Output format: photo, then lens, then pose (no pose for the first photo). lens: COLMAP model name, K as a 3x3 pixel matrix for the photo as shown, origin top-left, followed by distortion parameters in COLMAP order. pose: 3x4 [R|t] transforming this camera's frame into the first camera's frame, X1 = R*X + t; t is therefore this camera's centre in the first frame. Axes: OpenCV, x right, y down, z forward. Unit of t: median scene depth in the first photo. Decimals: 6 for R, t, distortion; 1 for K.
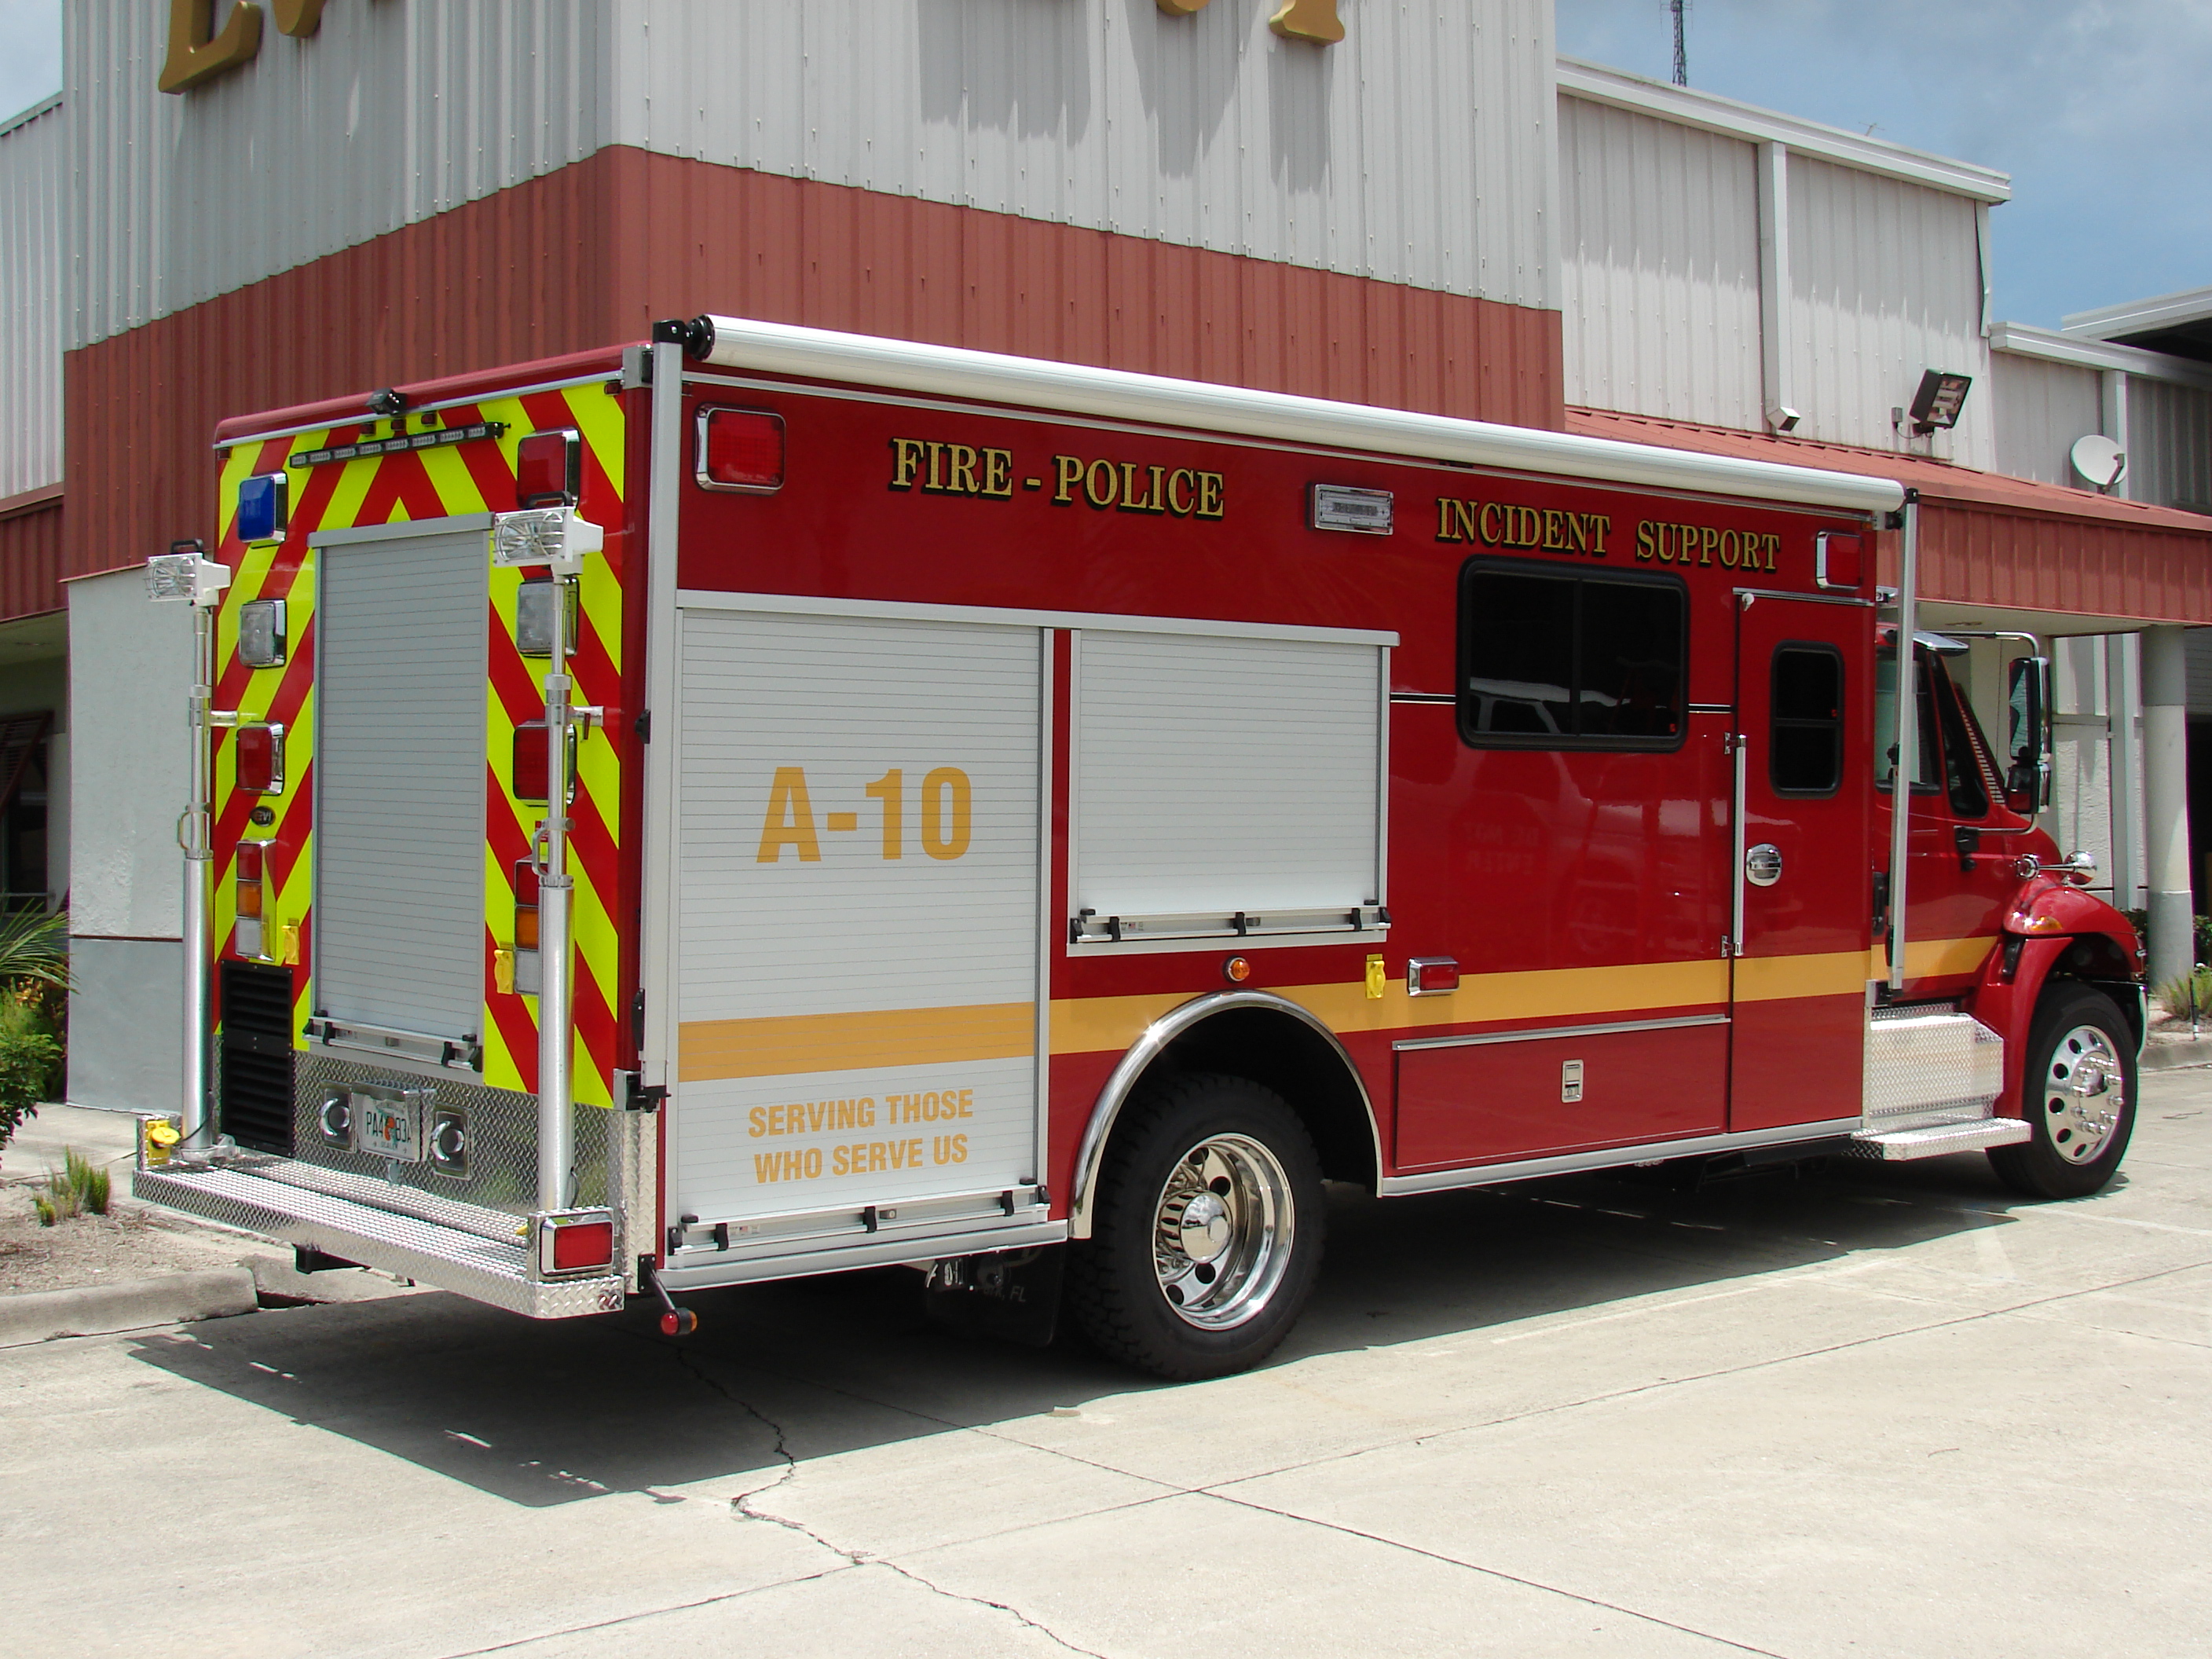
lens RADIAL K [[2827.0, 0, 1142.9], [0, 2827.0, 787.0], [0, 0, 1]] dist [-0.013016, 0.000000]
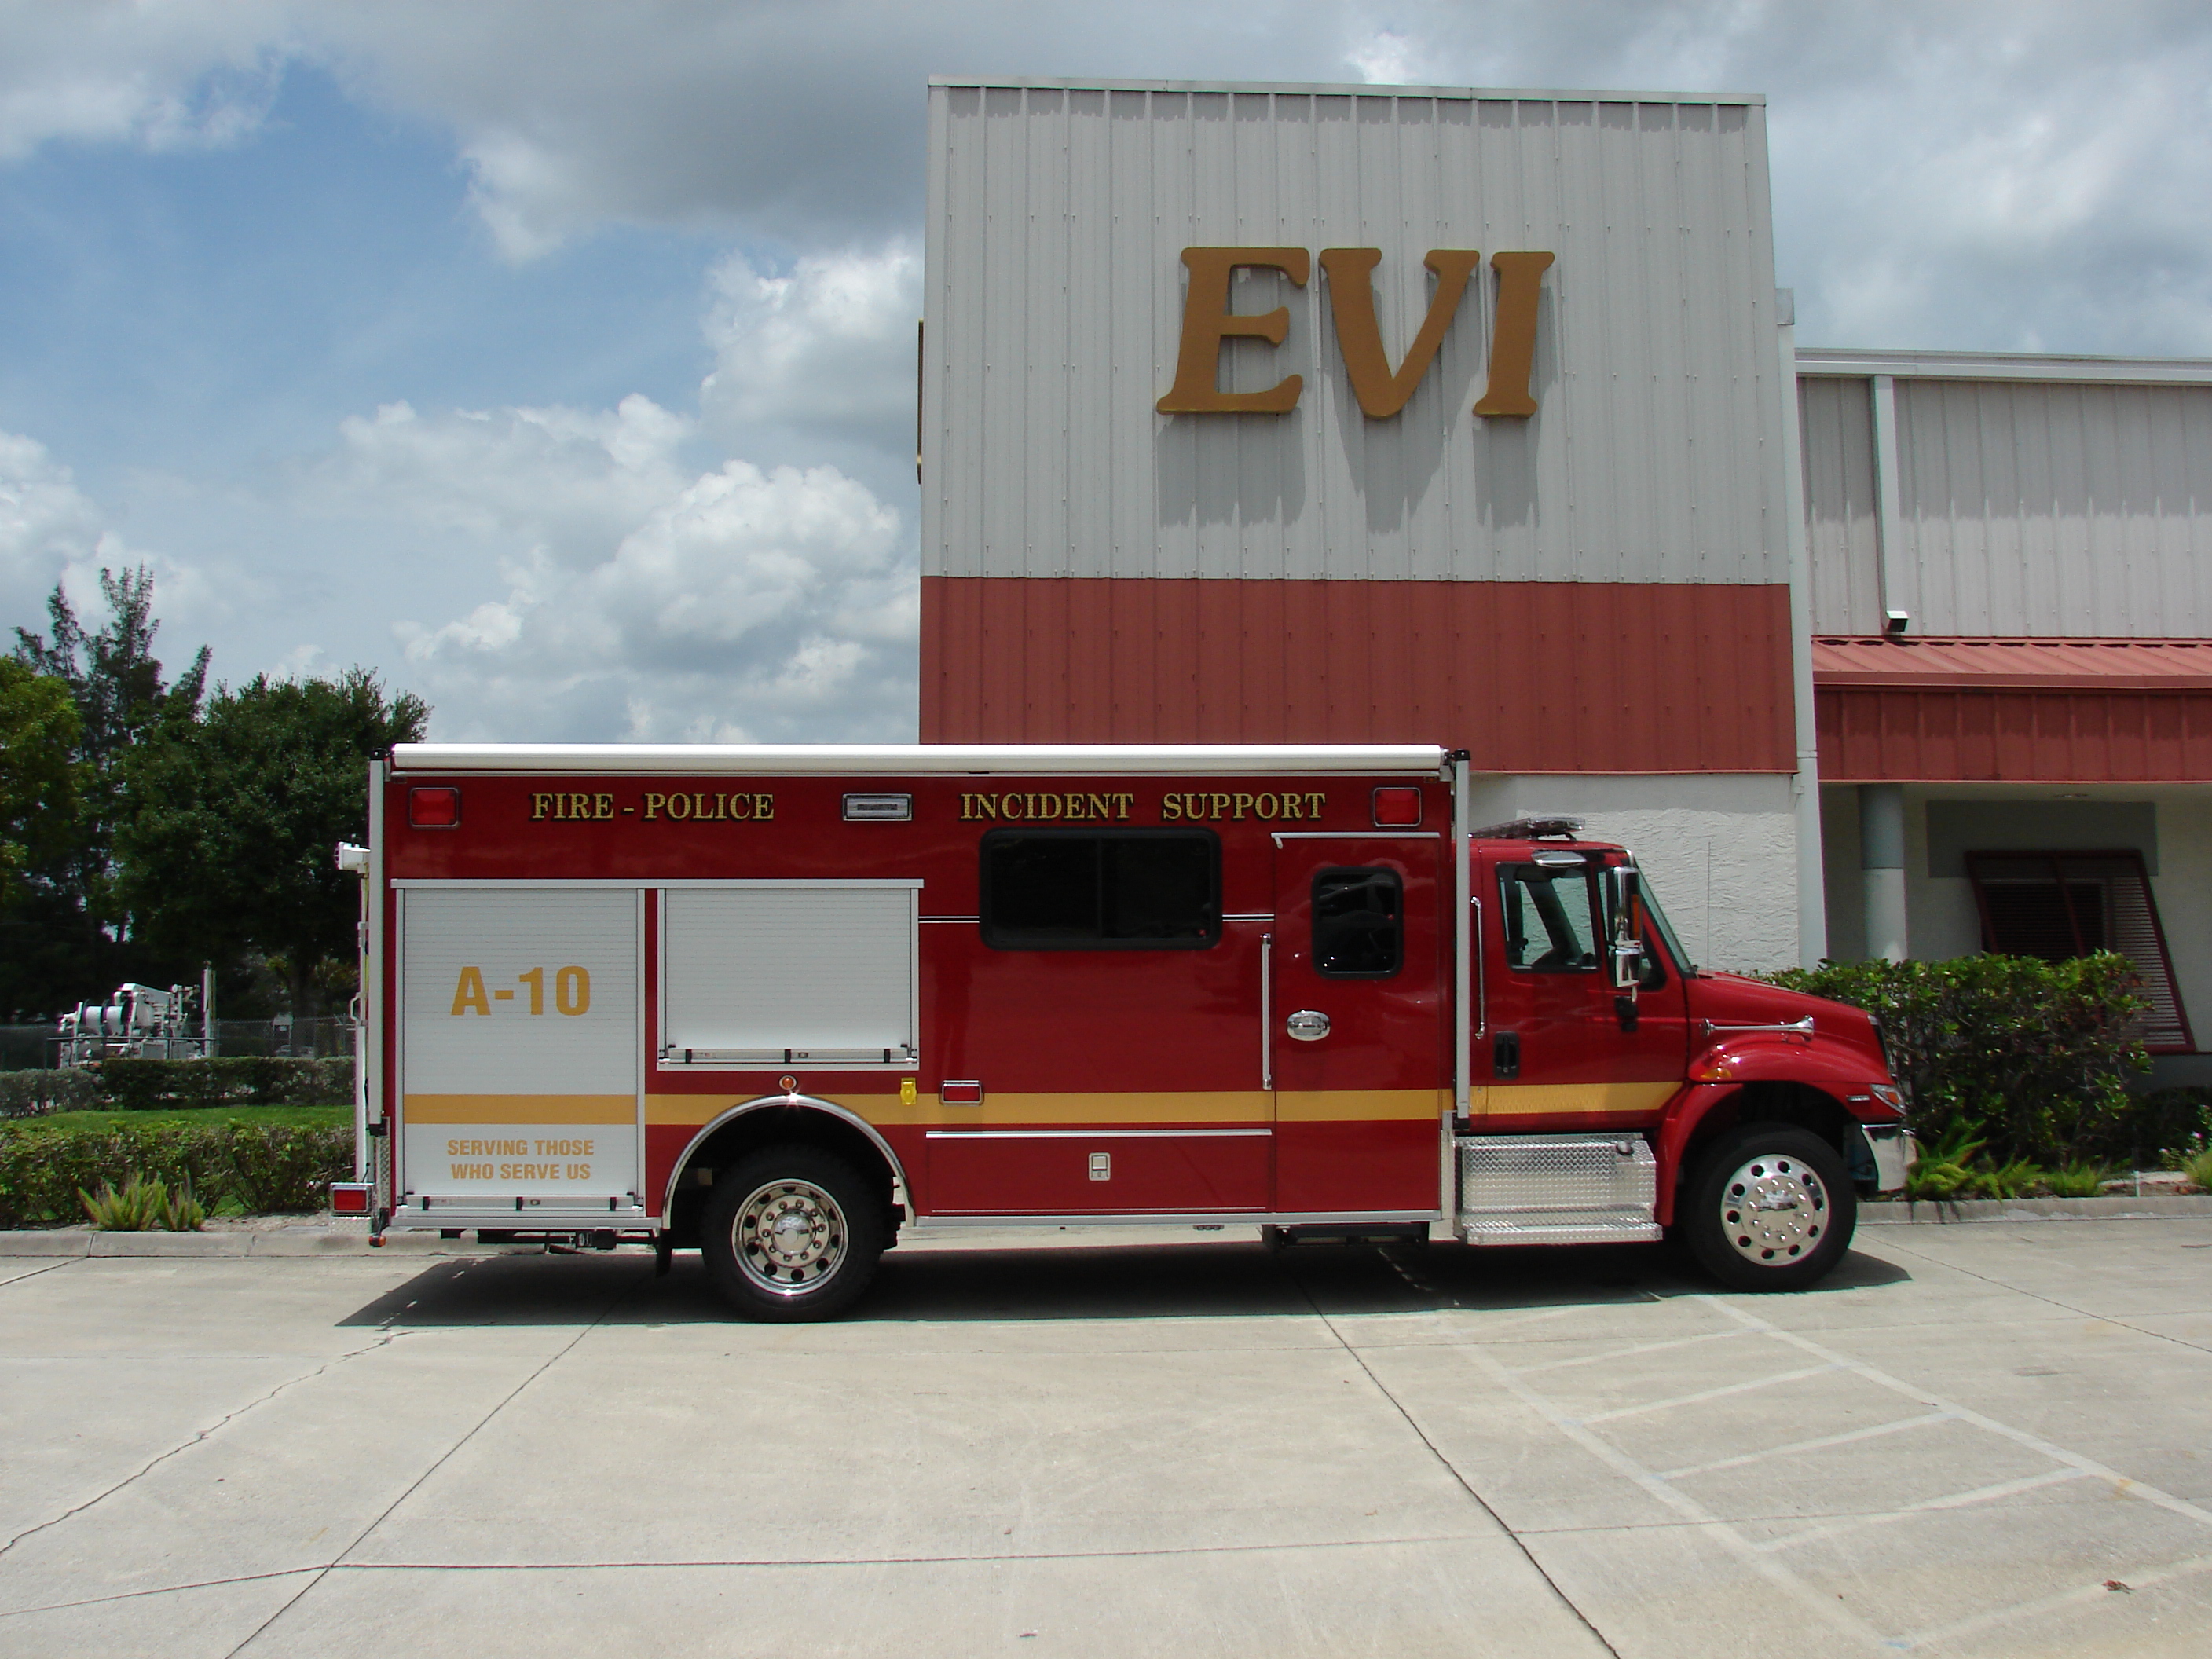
lens RADIAL K [[2441.2, 0, 1112.9], [0, 2441.2, 799.0], [0, 0, 1]] dist [-0.142362, 0.000000]
pose [[0.788838, -0.050361, -0.612534, 1.046144], [0.008947, 0.997473, -0.070487, -0.000950], [0.614536, 0.050122, 0.787295, -0.040638]]
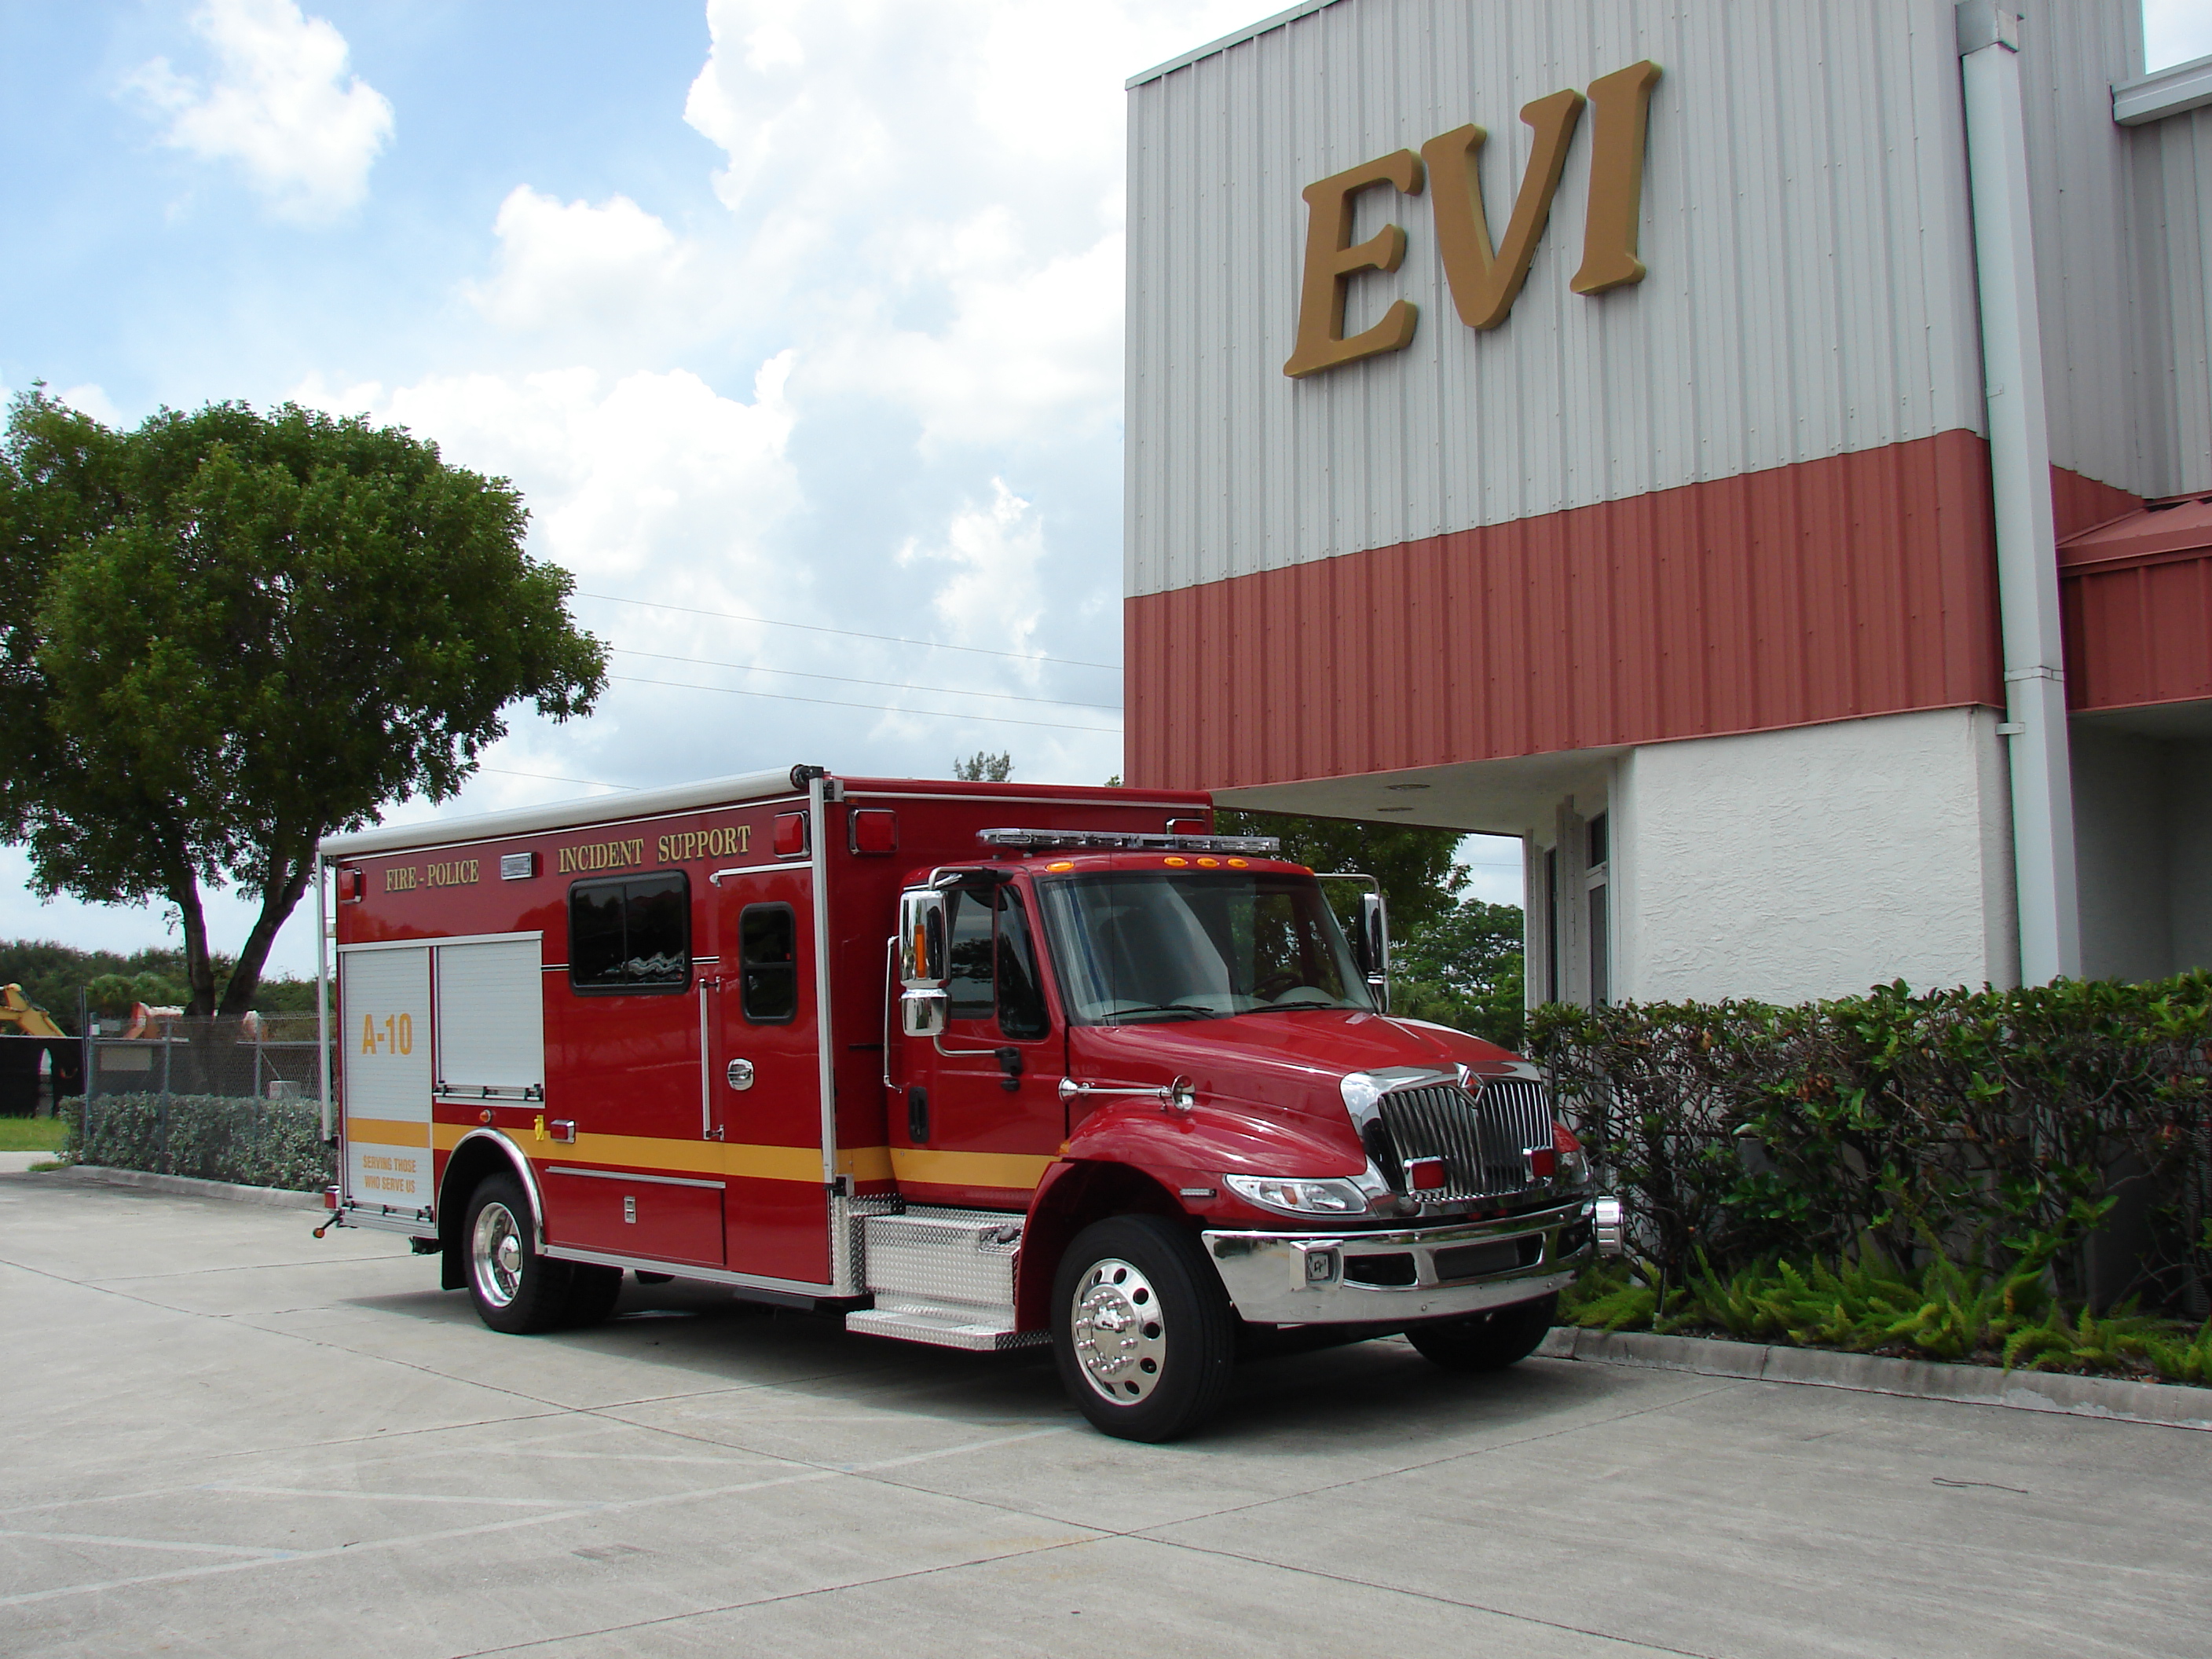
lens RADIAL K [[2441.2, 0, 1117.8], [0, 2441.2, 820.9], [0, 0, 1]] dist [-0.142362, 0.000000]
pose [[-0.022137, -0.080263, -0.996528, 1.592188], [0.018746, 0.996564, -0.080682, 0.004992], [0.999579, -0.020467, -0.020556, 1.399010]]
